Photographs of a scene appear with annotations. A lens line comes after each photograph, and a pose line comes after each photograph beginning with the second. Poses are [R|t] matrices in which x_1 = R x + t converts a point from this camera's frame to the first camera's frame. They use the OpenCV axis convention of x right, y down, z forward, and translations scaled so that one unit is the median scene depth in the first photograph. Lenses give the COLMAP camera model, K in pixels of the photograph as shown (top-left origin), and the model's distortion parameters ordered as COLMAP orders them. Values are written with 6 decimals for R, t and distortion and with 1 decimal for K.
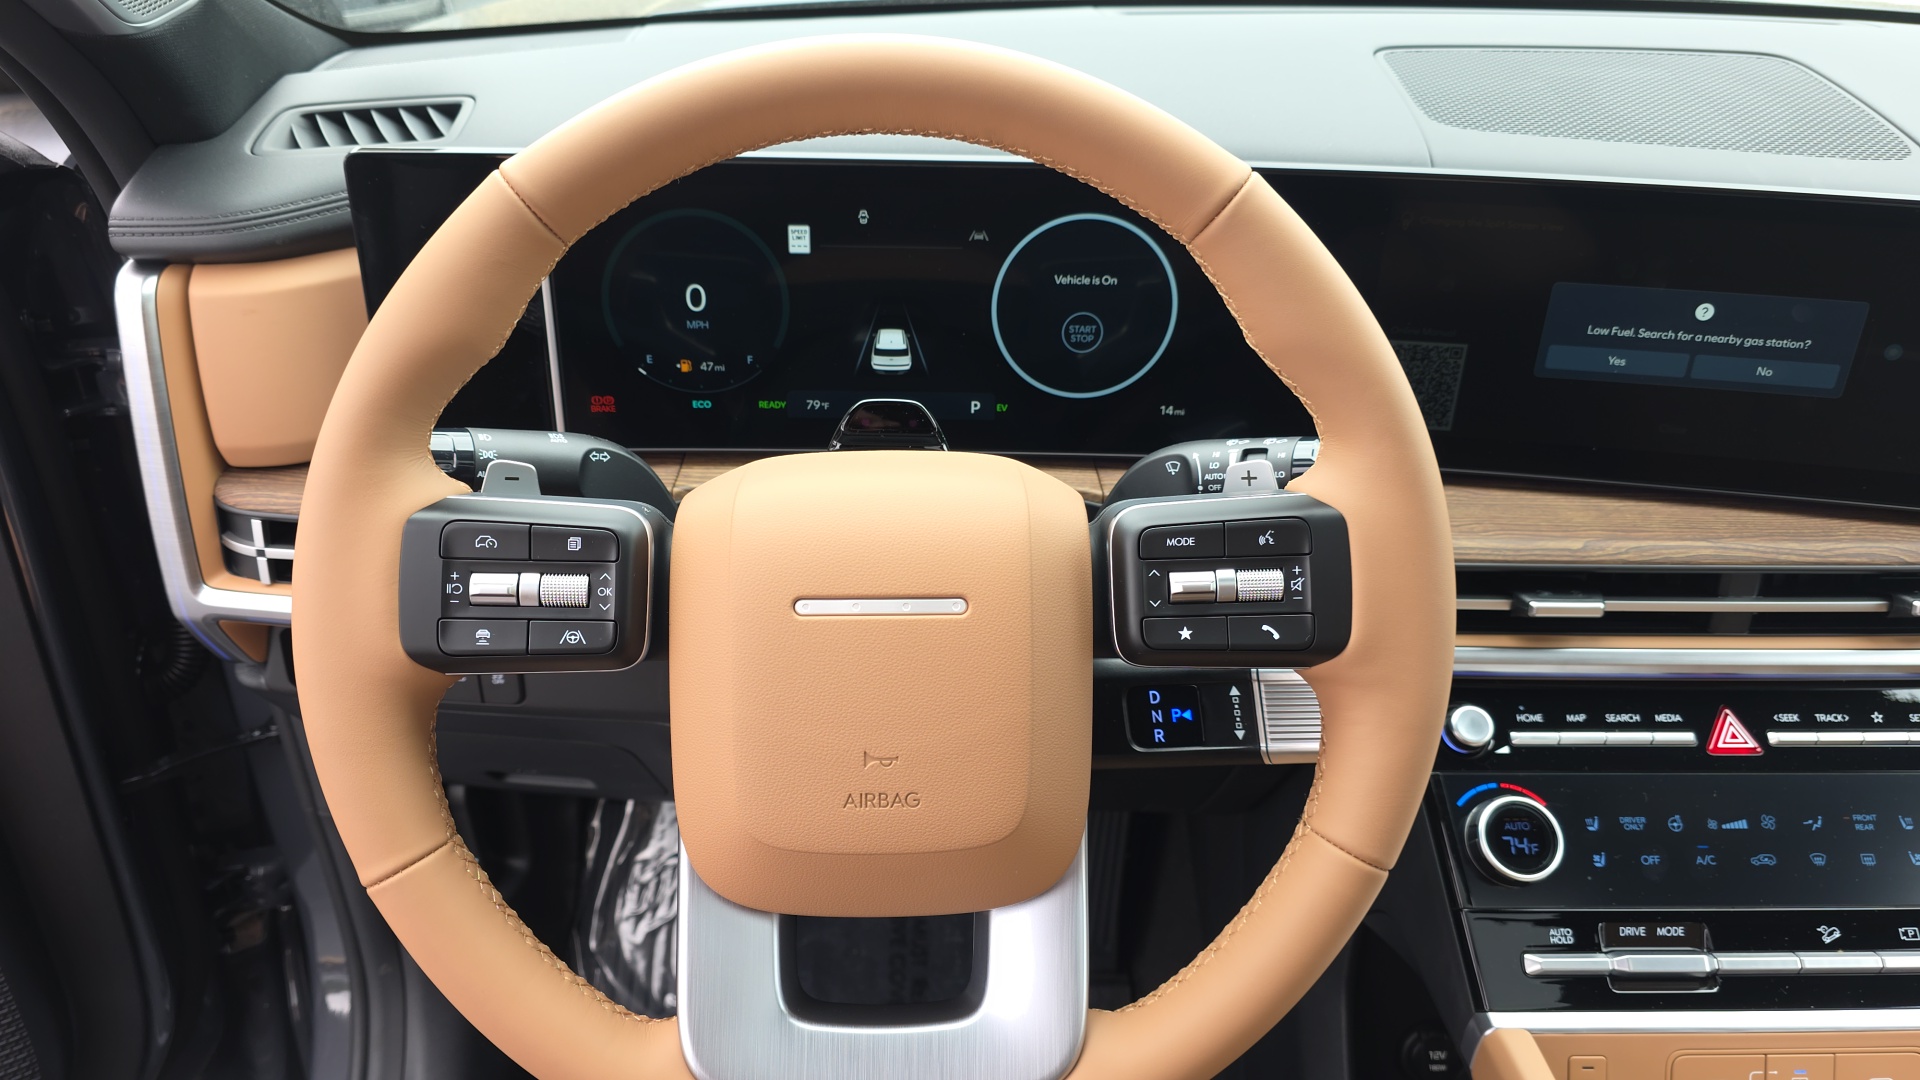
lens RADIAL K [[1300.7, 0, 945.4], [0, 1300.7, 536.0], [0, 0, 1]] dist [0.056381, -0.072433]
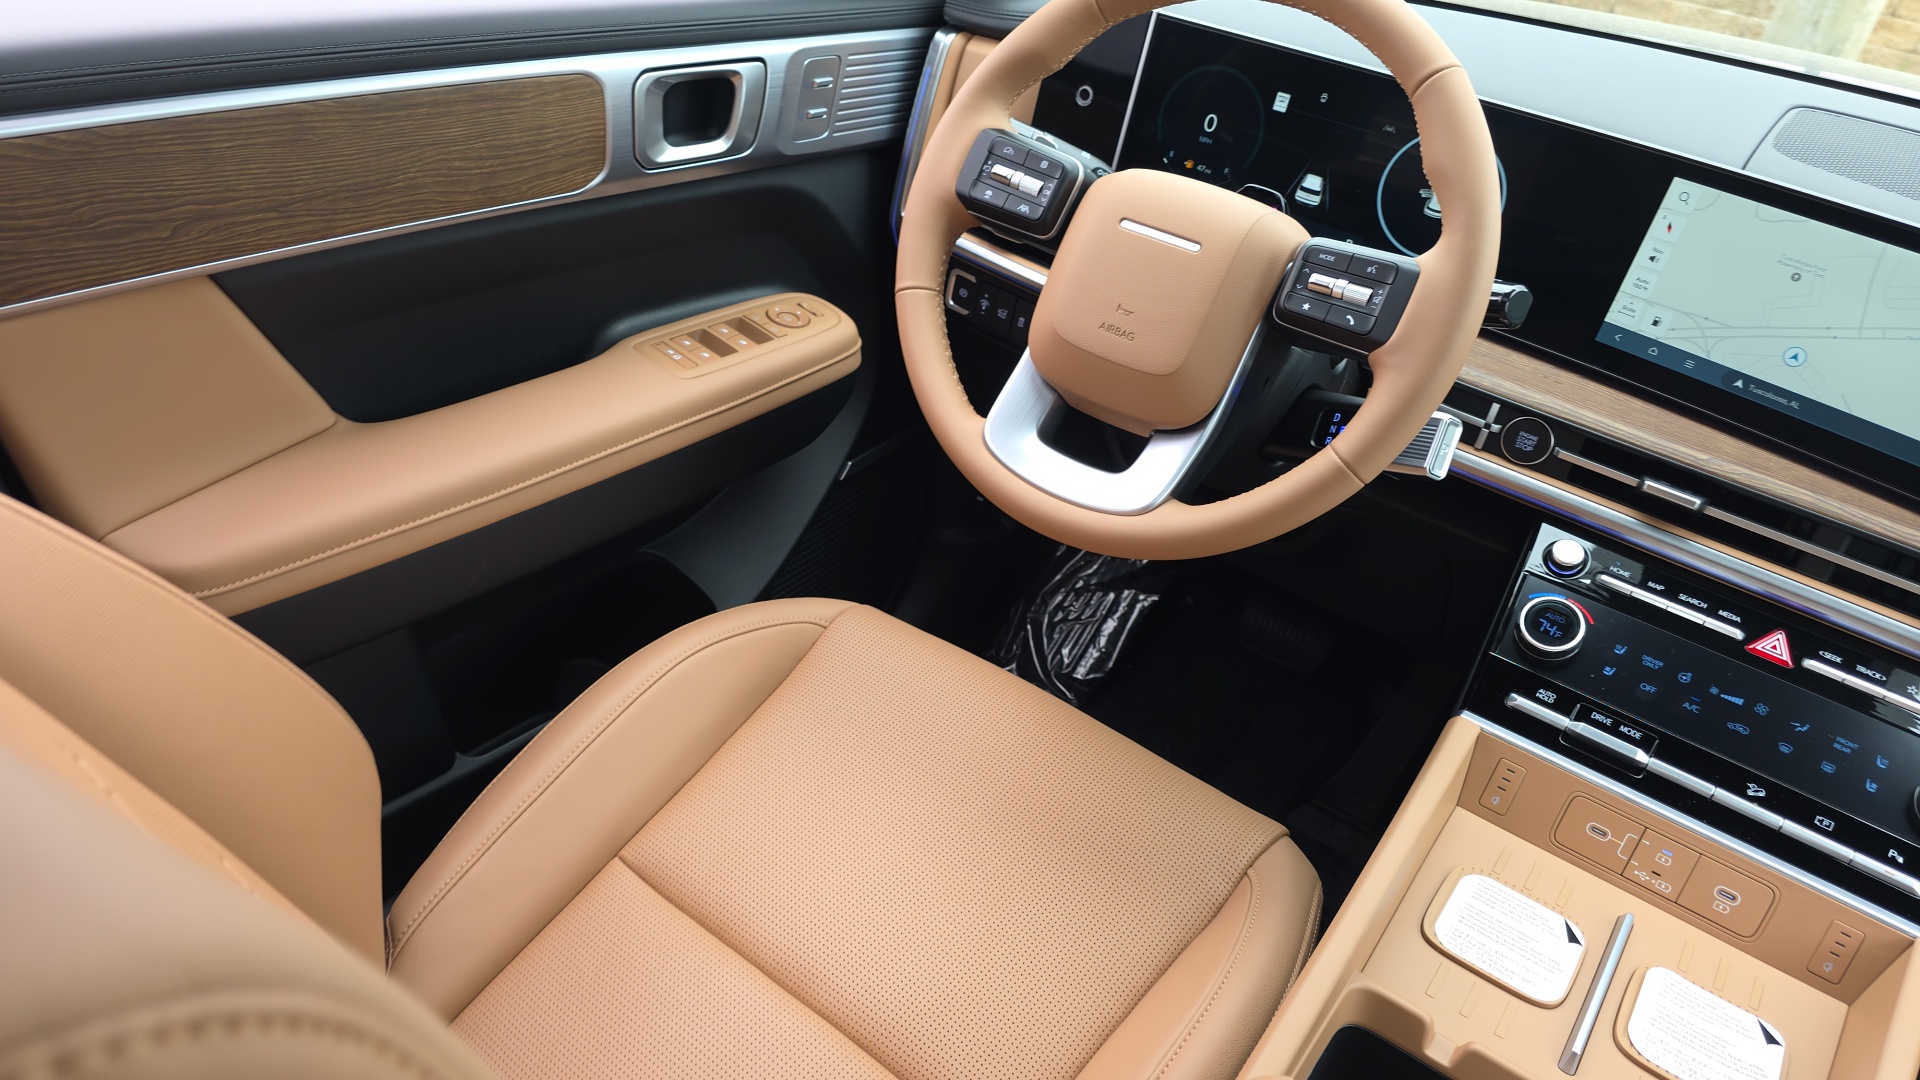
lens RADIAL K [[1313.0, 0, 956.9], [0, 1313.0, 564.7], [0, 0, 1]] dist [0.049733, -0.047468]
pose [[0.788777, 0.407969, -0.459774, 0.561027], [-0.414470, 0.905370, 0.092303, 0.305573], [0.453922, 0.117756, 0.883226, -0.549621]]
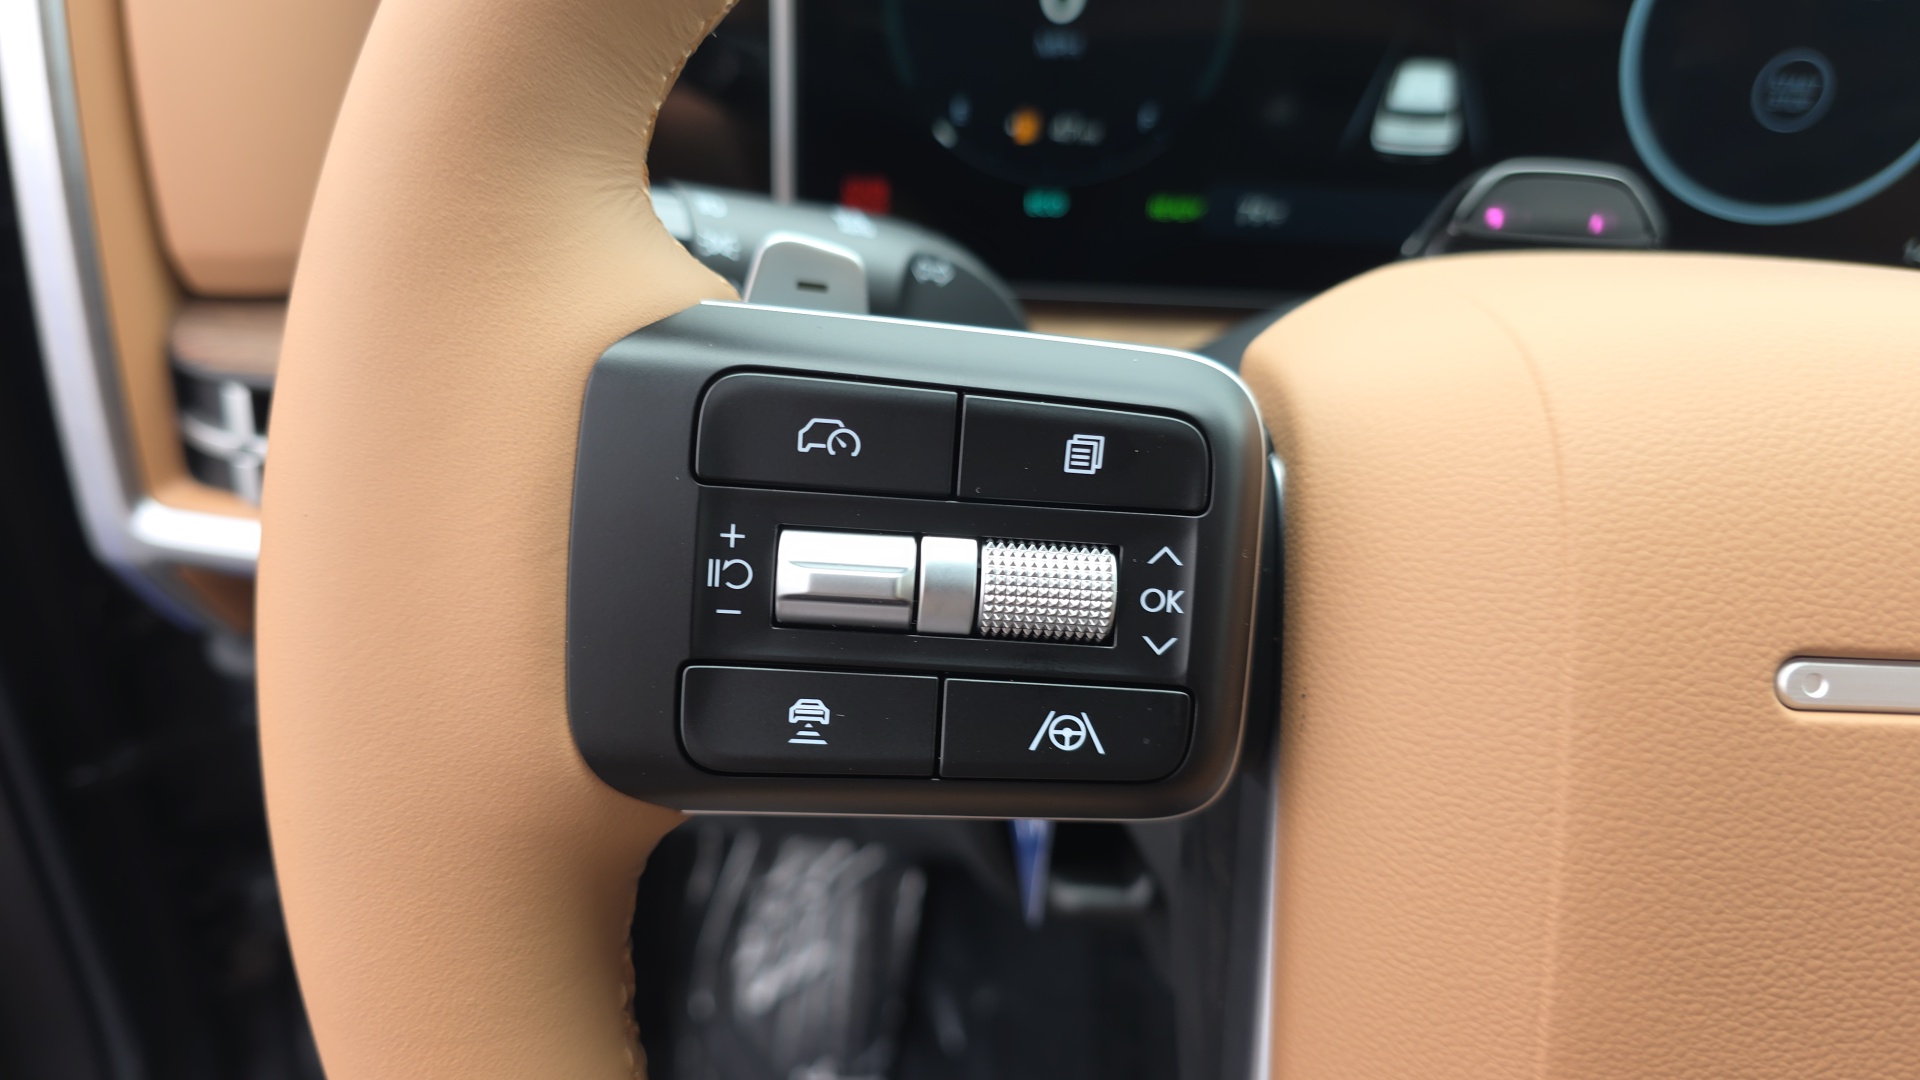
lens RADIAL K [[1380.7, 0, 954.6], [0, 1380.7, 538.0], [0, 0, 1]] dist [-0.026255, -0.001592]
pose [[0.998623, 0.043434, -0.029410, -0.217389], [-0.041763, 0.997601, 0.055203, 0.006533], [0.031737, -0.053898, 0.998042, 0.459958]]
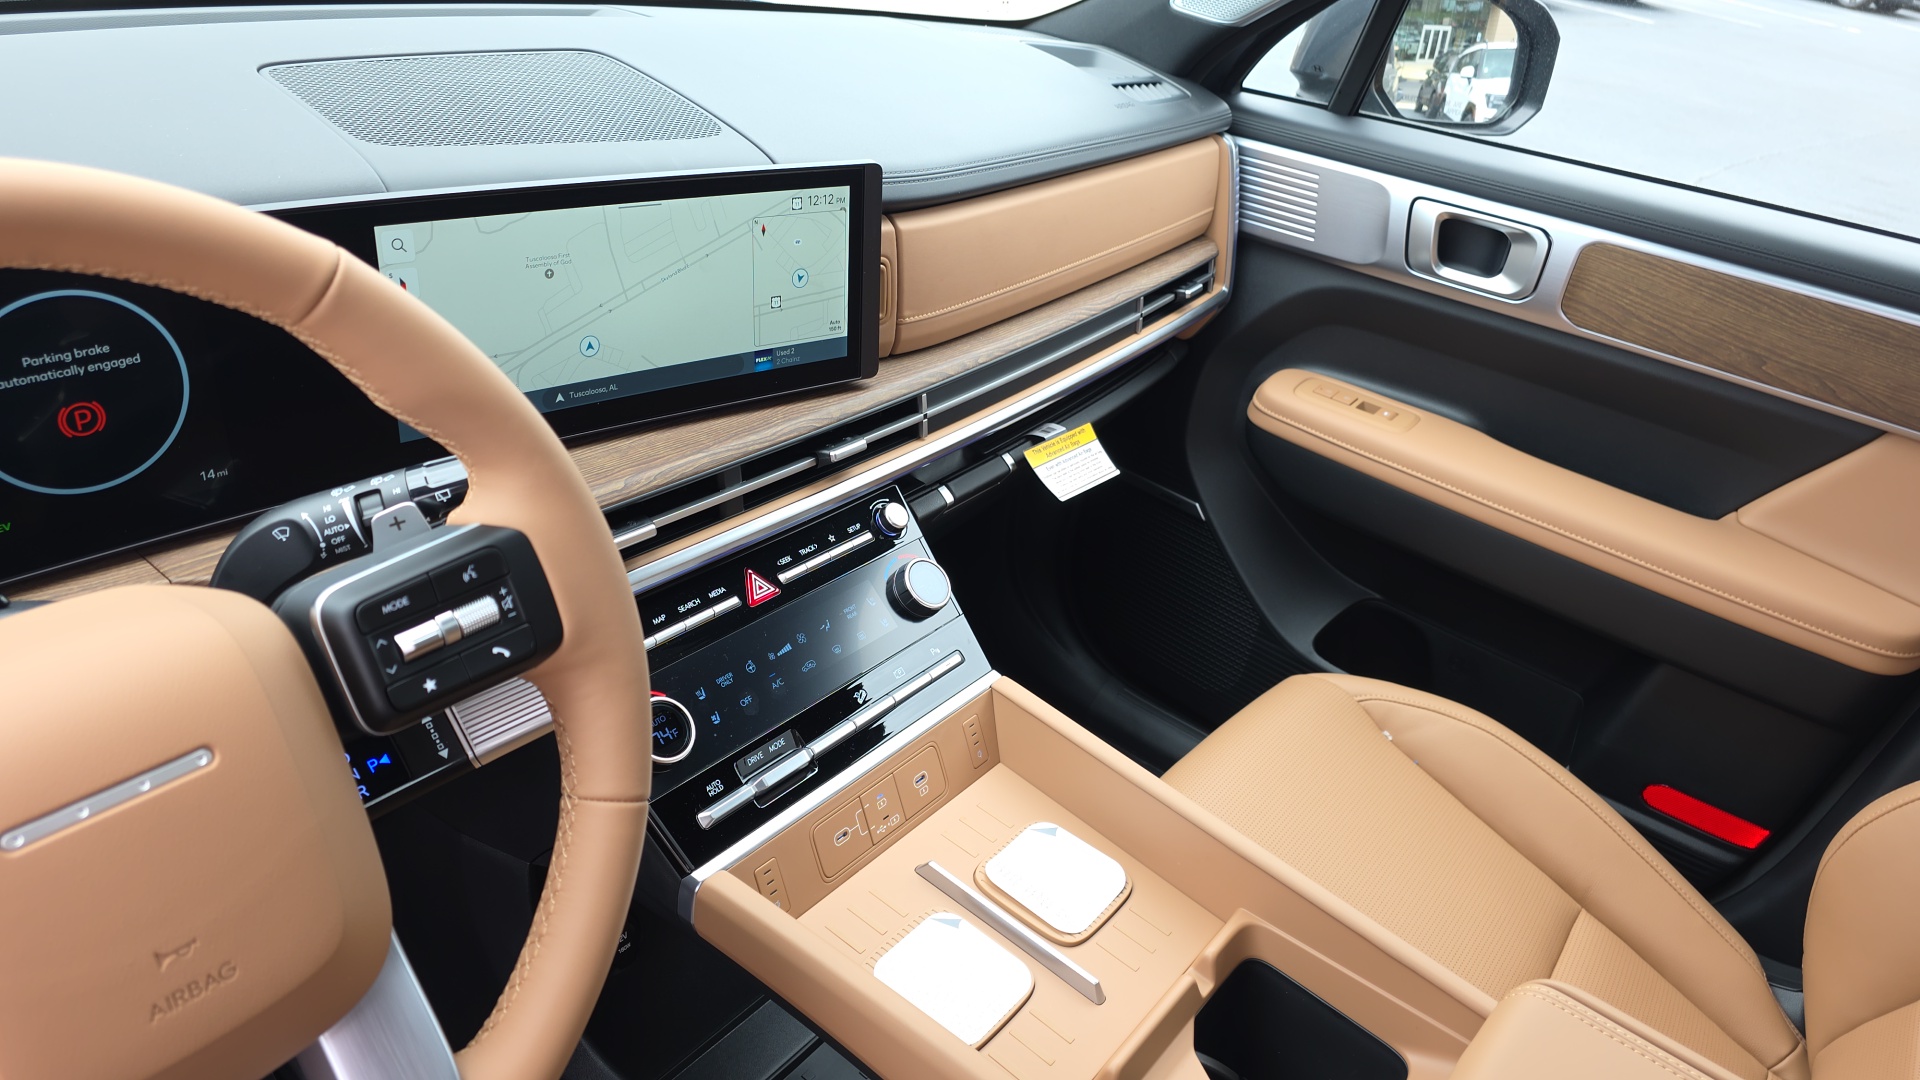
lens RADIAL K [[1295.2, 0, 960.0], [0, 1295.2, 501.1], [0, 0, 1]] dist [0.065193, -0.073353]
pose [[0.625018, -0.303857, 0.719043, -0.189435], [0.280749, 0.946994, 0.156149, -0.079644], [-0.728376, 0.104275, 0.677196, -0.032359]]
